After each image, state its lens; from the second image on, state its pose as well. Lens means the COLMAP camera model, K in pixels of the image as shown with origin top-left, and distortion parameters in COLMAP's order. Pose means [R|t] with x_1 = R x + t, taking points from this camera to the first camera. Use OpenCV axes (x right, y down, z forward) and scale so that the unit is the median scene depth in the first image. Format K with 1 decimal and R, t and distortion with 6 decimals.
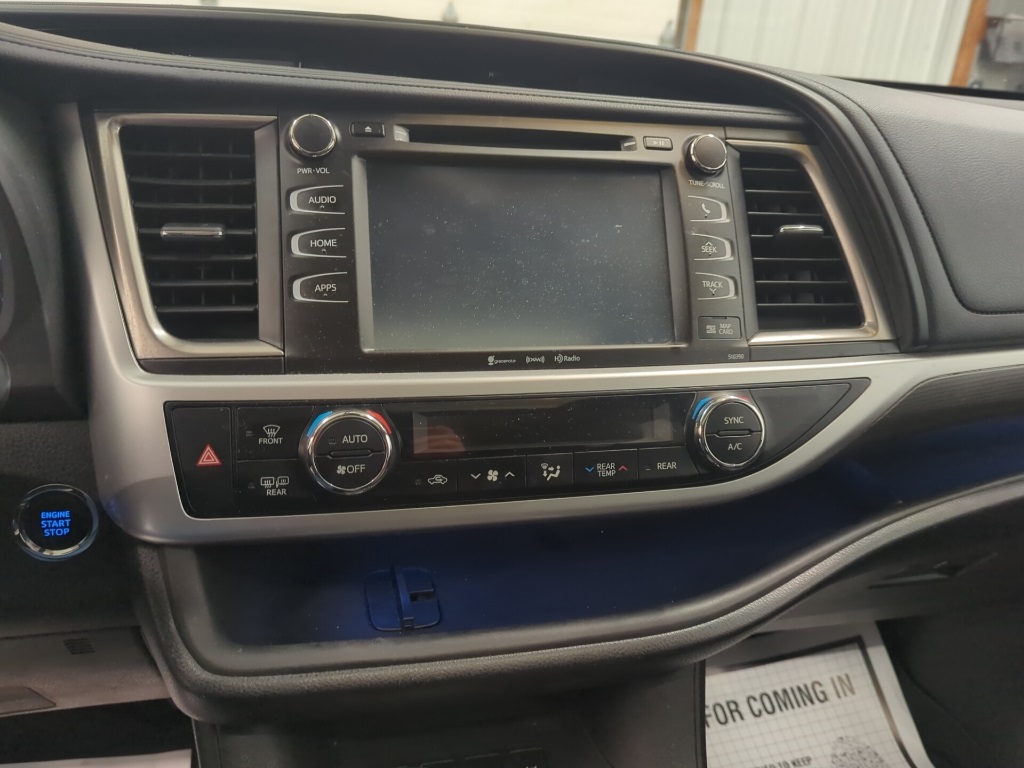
lens RADIAL K [[837.0, 0, 518.0], [0, 837.0, 368.6], [0, 0, 1]] dist [0.068123, -0.068912]
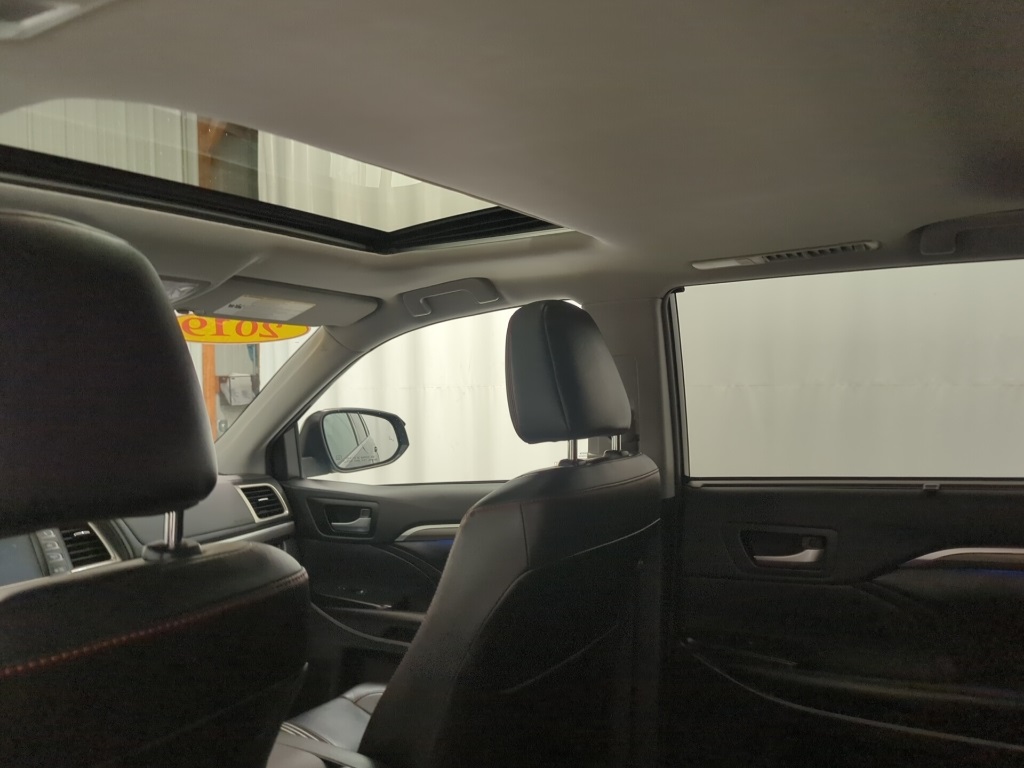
lens RADIAL K [[837.0, 0, 518.0], [0, 837.0, 368.6], [0, 0, 1]] dist [0.068123, -0.068912]
pose [[0.705836, -0.078629, 0.703998, -0.357224], [0.332016, 0.914620, -0.230729, 0.281588], [-0.625748, 0.396595, 0.671678, -1.226909]]
